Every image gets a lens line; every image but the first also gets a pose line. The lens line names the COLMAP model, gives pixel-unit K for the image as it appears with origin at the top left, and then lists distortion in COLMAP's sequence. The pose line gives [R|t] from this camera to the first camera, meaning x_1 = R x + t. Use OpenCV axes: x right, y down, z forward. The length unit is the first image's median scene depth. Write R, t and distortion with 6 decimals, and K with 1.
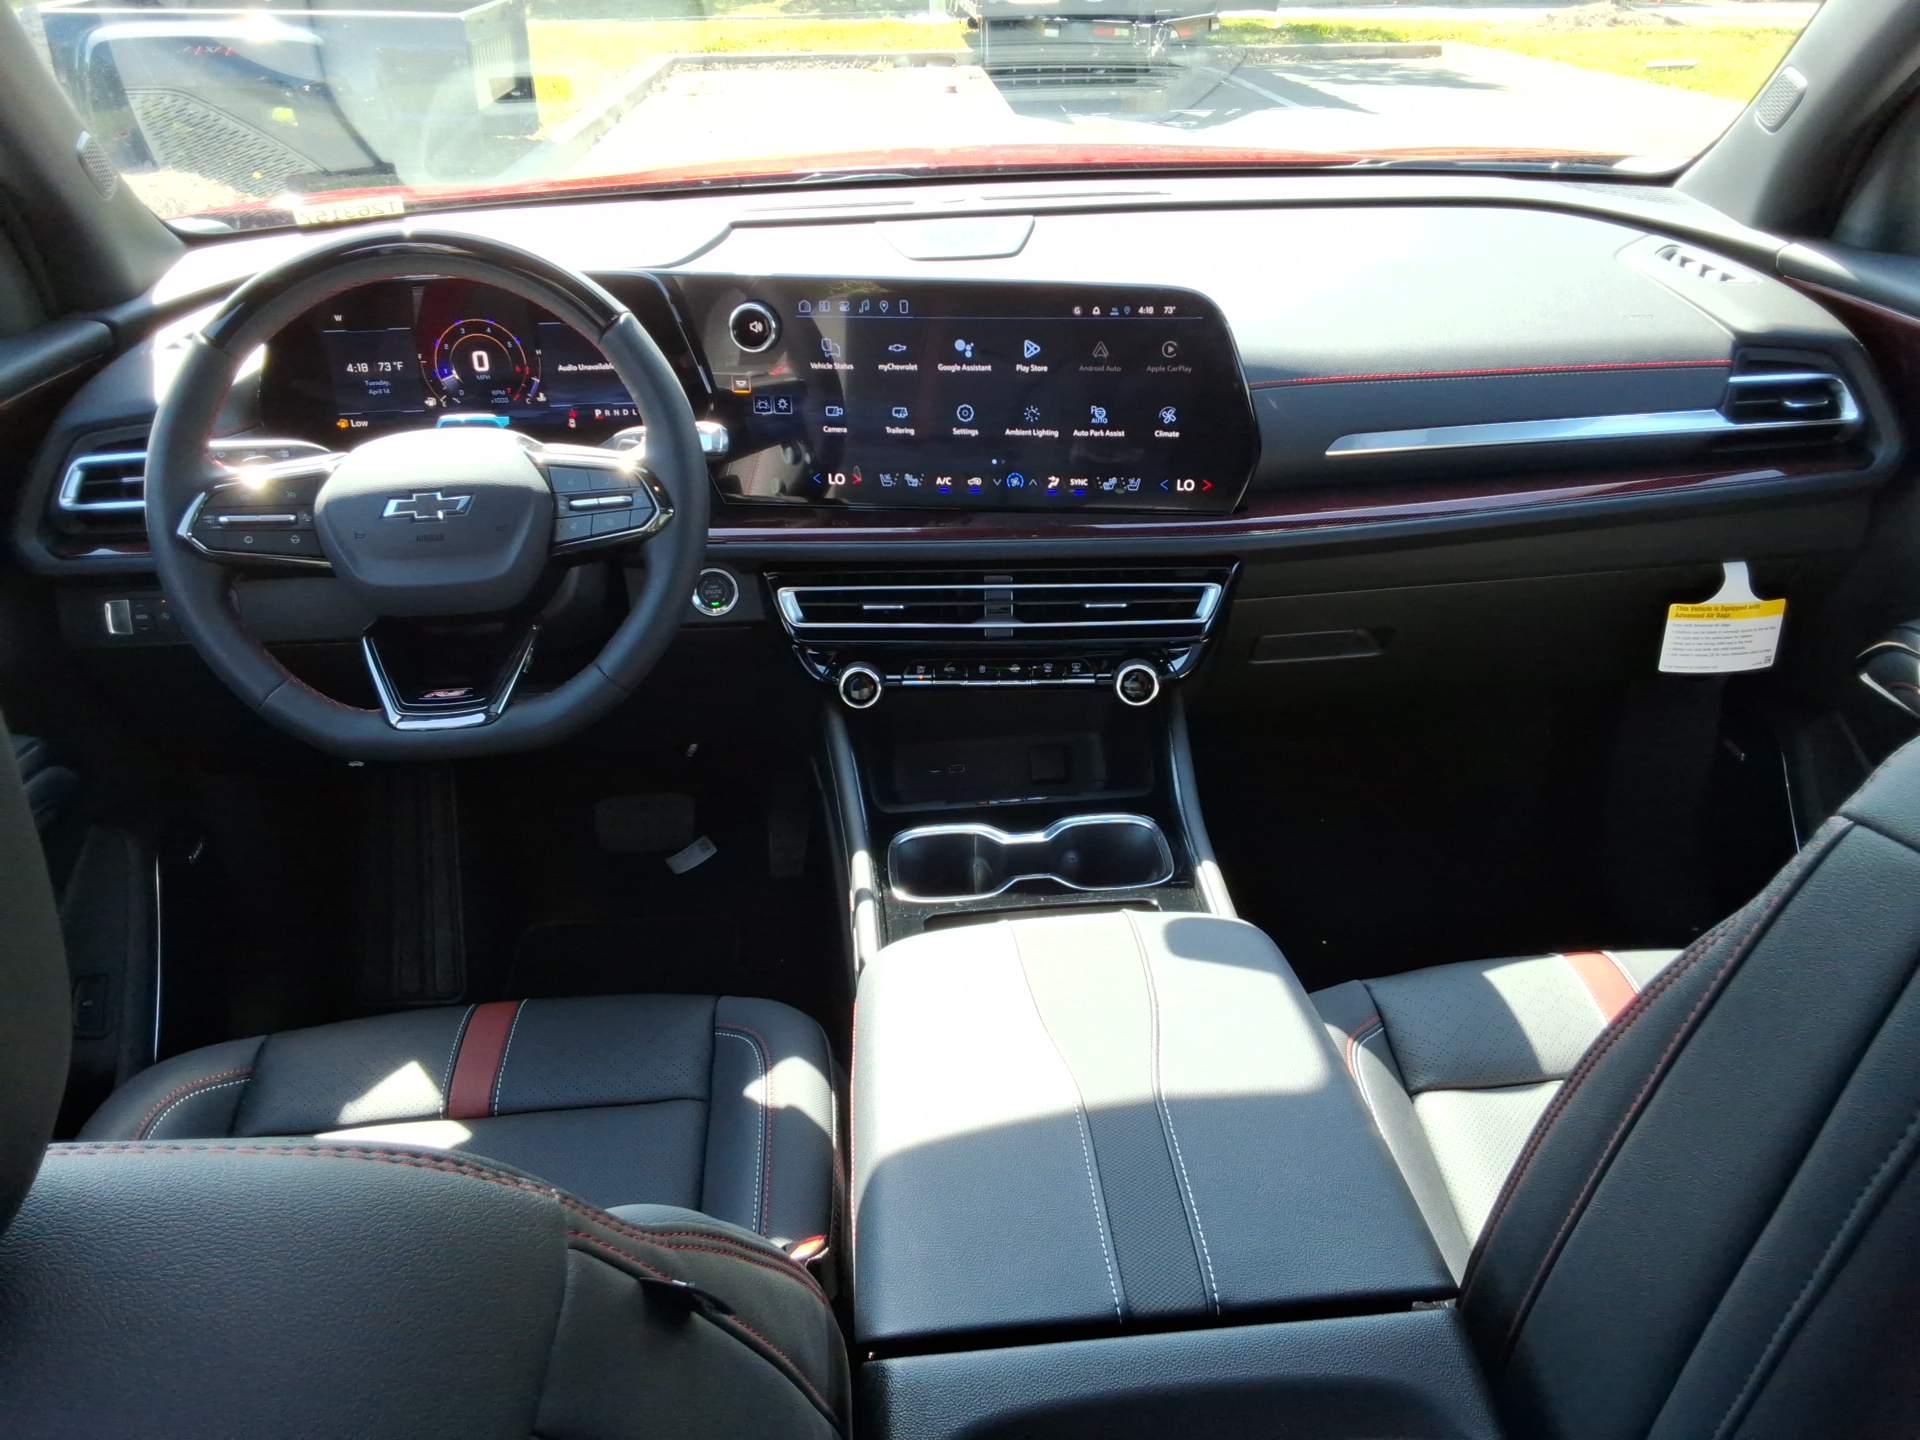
lens RADIAL K [[1604.6, 0, 1012.4], [0, 1604.6, 718.1], [0, 0, 1]] dist [0.129012, -0.213253]
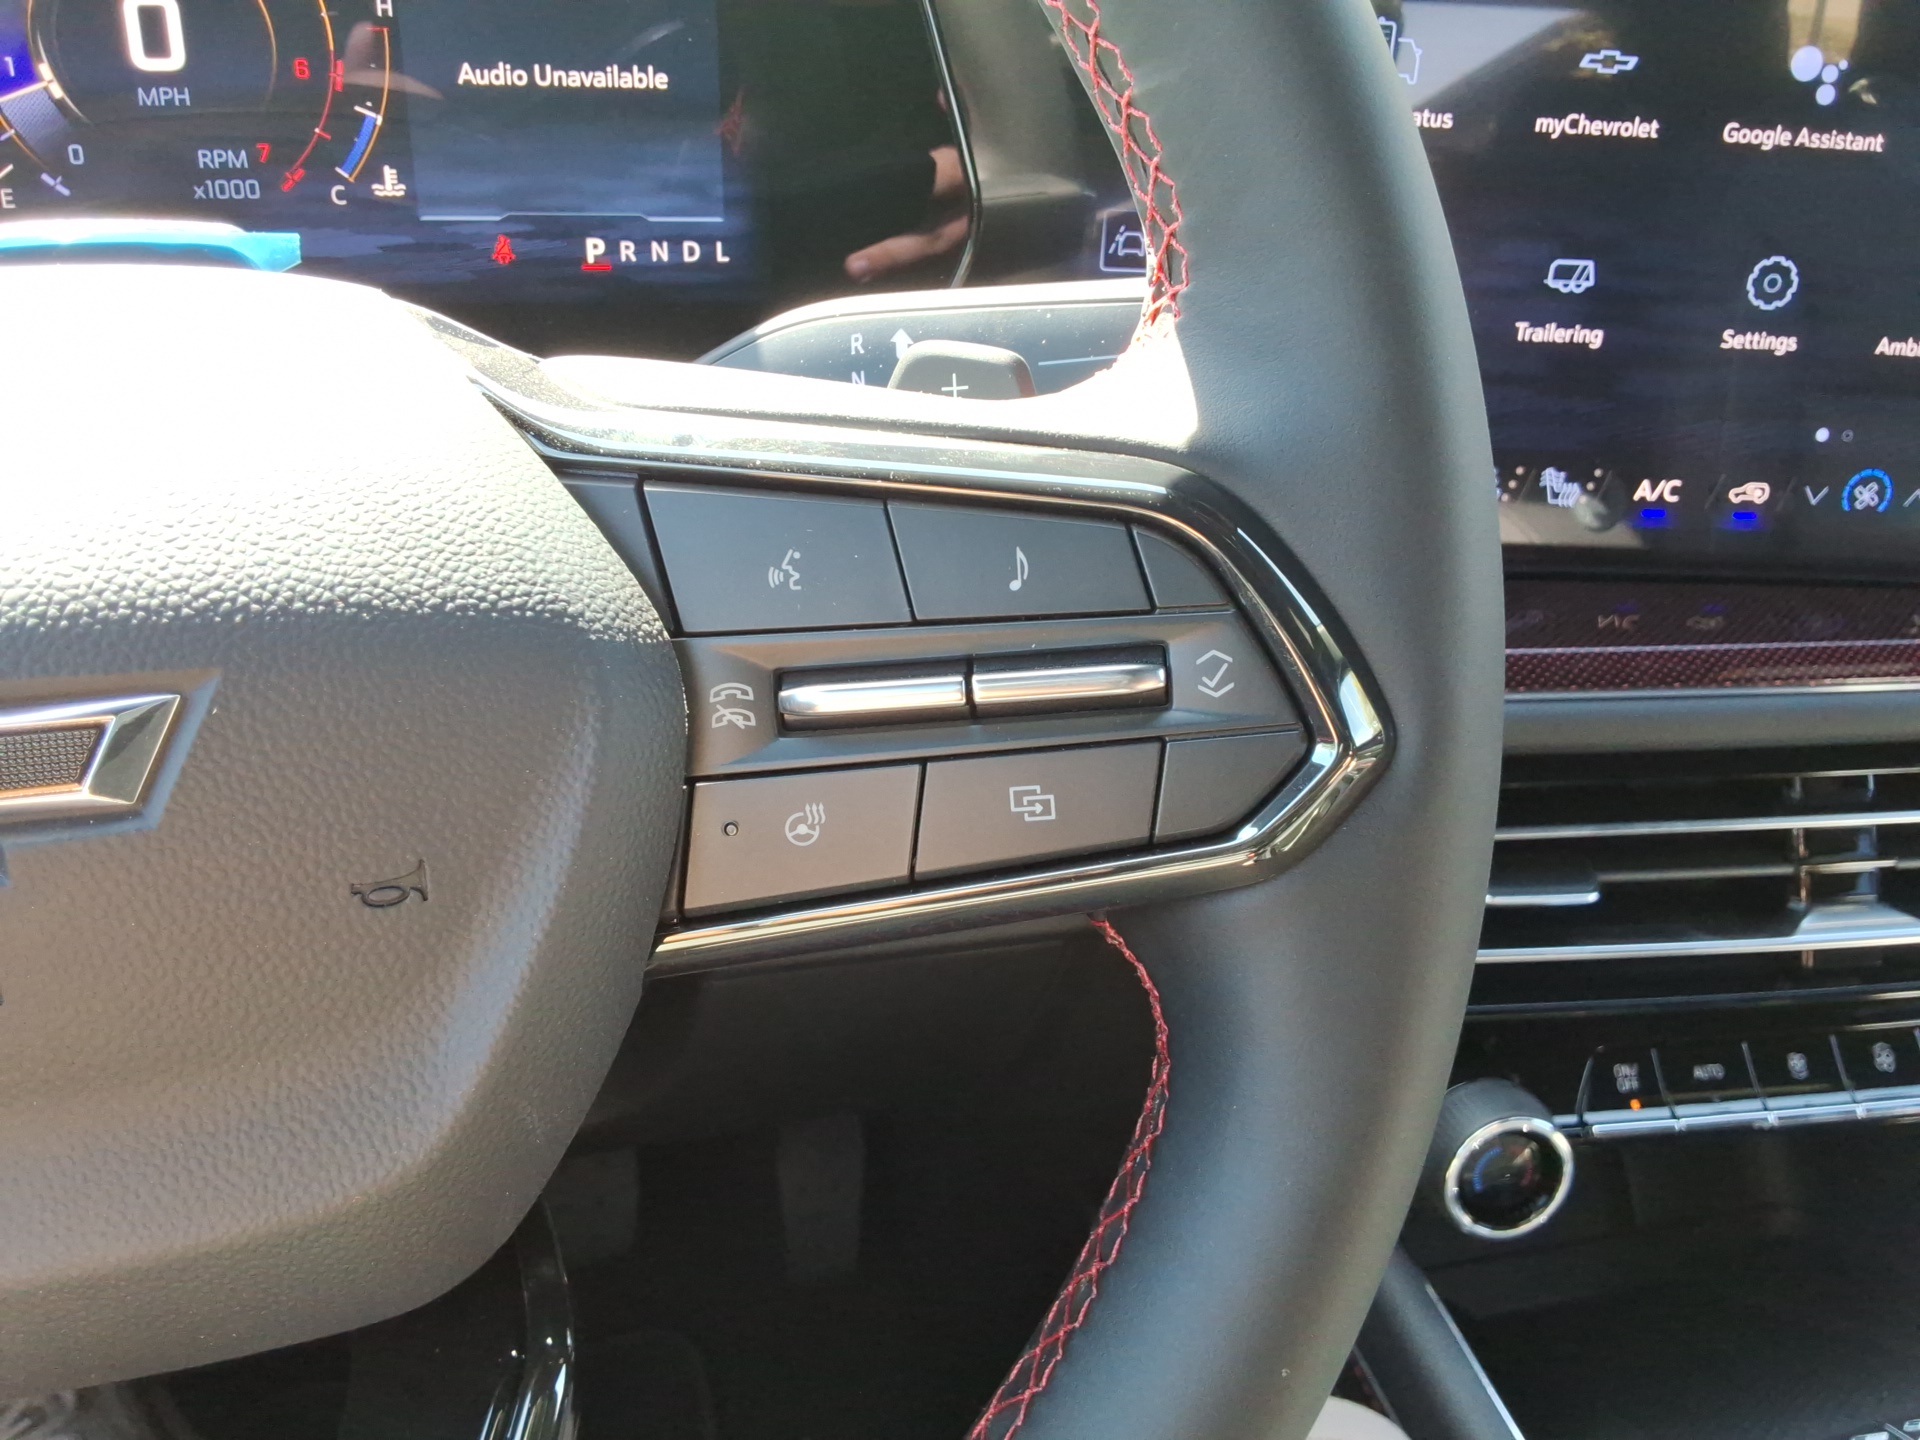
lens RADIAL K [[1577.5, 0, 980.1], [0, 1577.5, 702.0], [0, 0, 1]] dist [0.121102, -0.223511]
pose [[0.979643, -0.019605, 0.199786, -0.251137], [0.012400, 0.999229, 0.037252, -0.121112], [-0.200362, -0.034016, 0.979131, 0.723855]]
